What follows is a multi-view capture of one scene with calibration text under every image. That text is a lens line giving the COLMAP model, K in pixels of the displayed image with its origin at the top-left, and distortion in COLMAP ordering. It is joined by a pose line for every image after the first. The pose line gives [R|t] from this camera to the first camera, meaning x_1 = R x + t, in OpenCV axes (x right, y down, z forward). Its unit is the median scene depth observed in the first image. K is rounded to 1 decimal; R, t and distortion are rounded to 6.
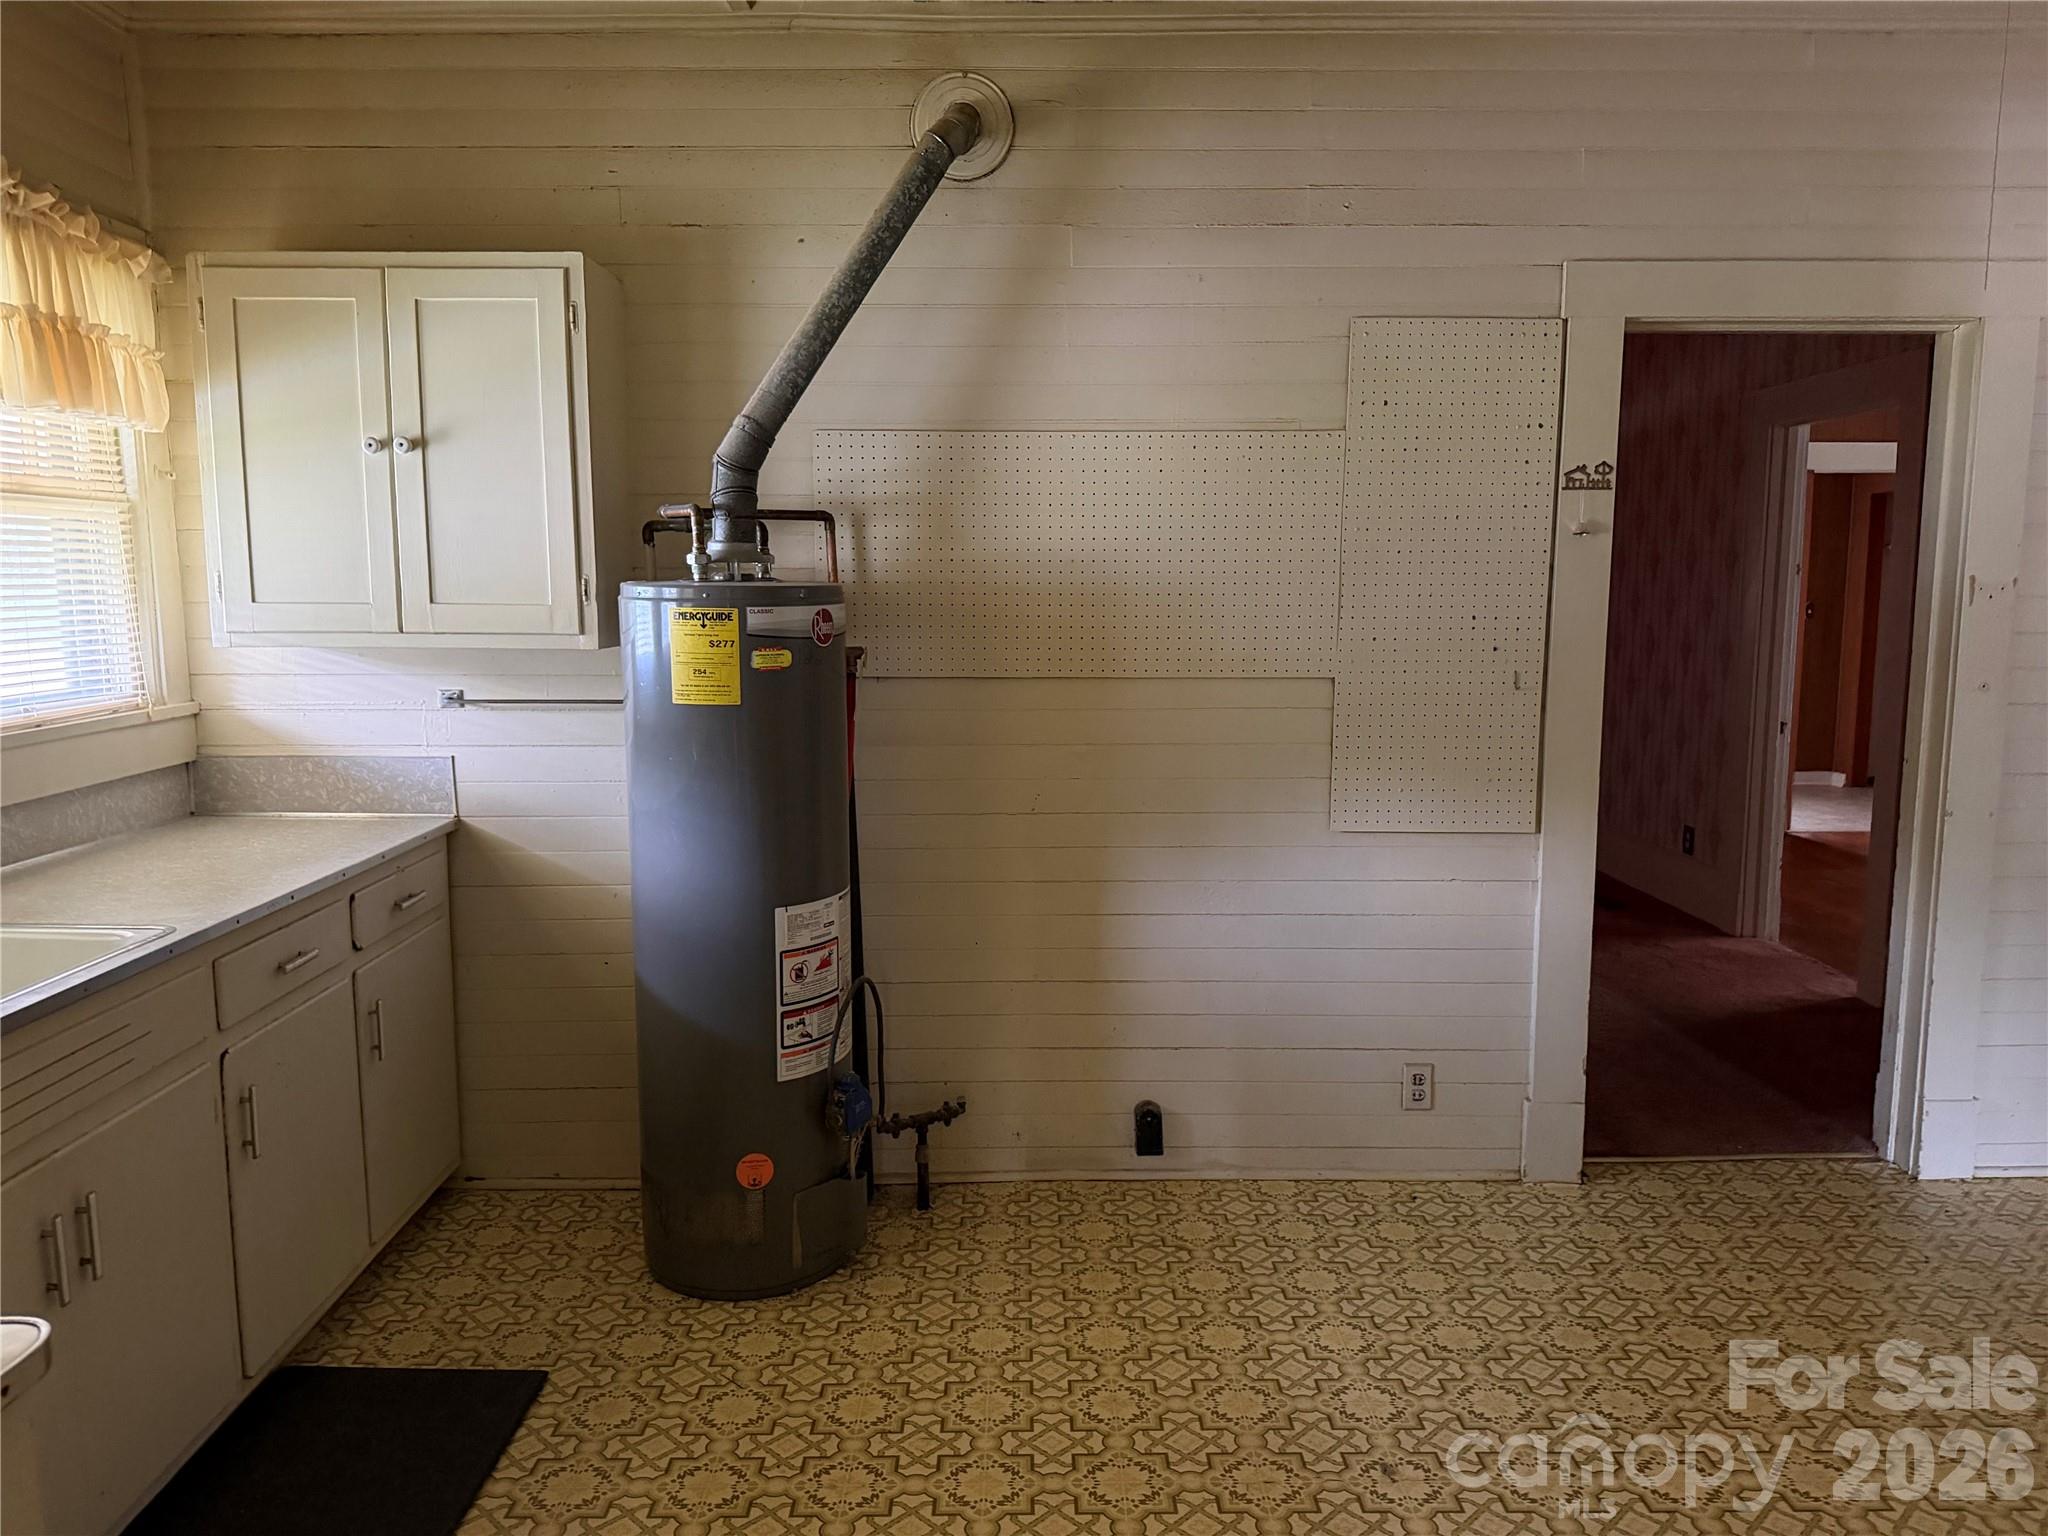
lens RADIAL K [[1445.6, 0, 1033.3], [0, 1445.6, 773.2], [0, 0, 1]] dist [0.160627, -0.256600]
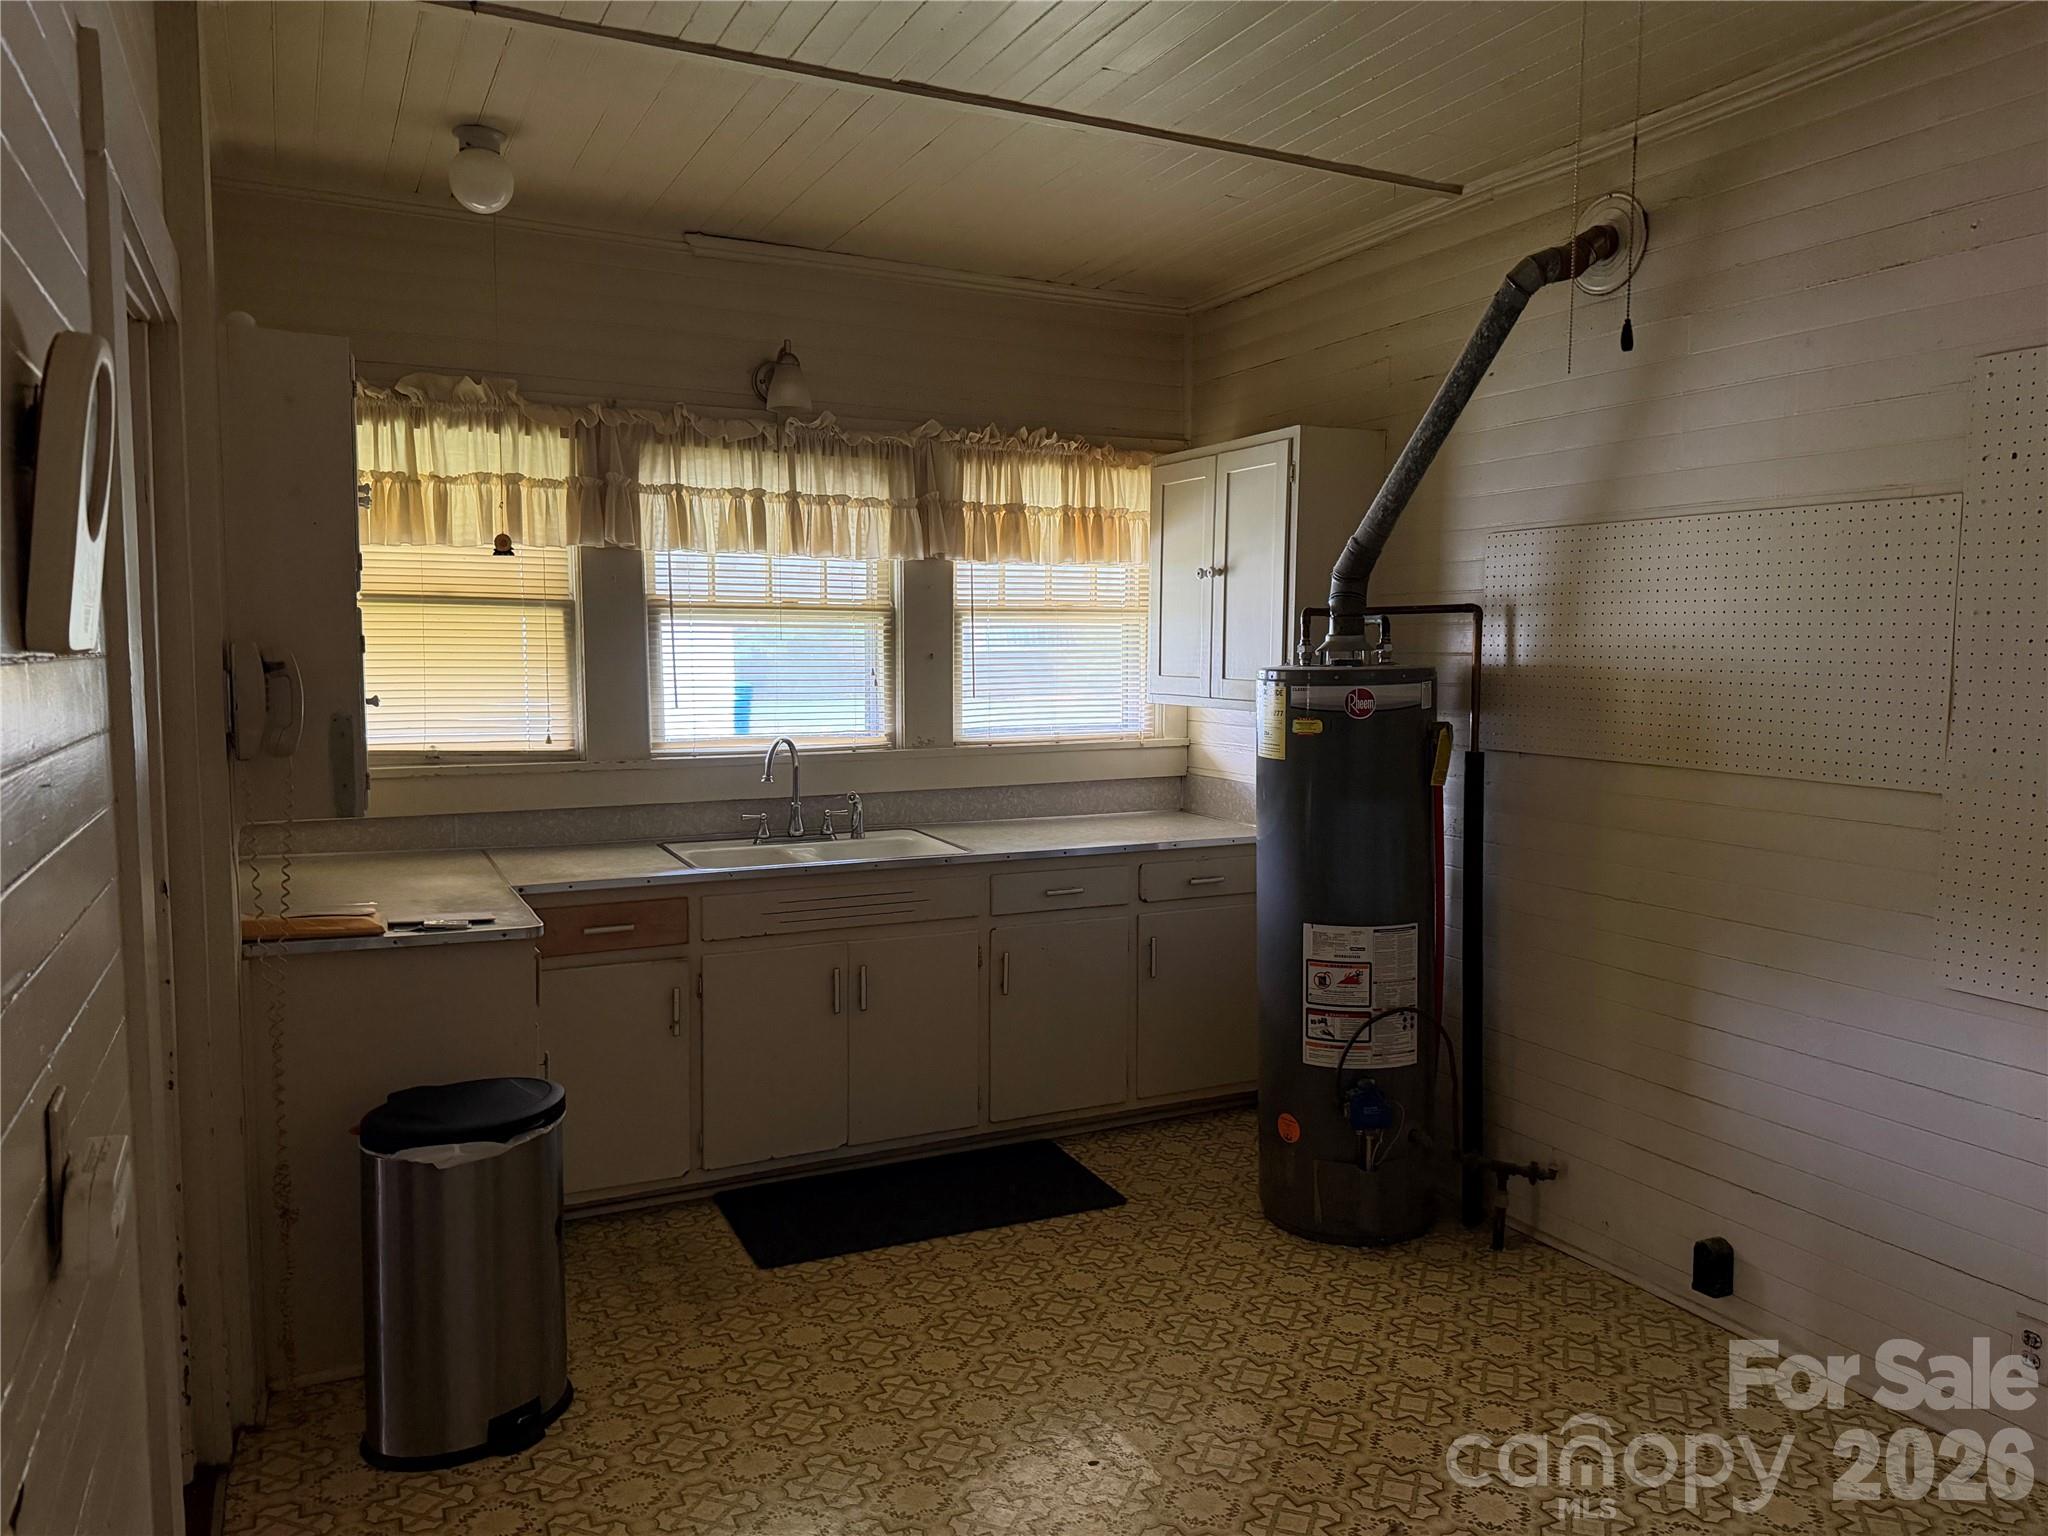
lens RADIAL K [[1445.6, 0, 1033.3], [0, 1445.6, 773.2], [0, 0, 1]] dist [0.160627, -0.256600]
pose [[0.440575, 0.083037, -0.893867, 0.811740], [-0.124613, 0.991730, 0.030708, -0.044444], [0.889025, 0.097858, 0.447279, 0.205920]]
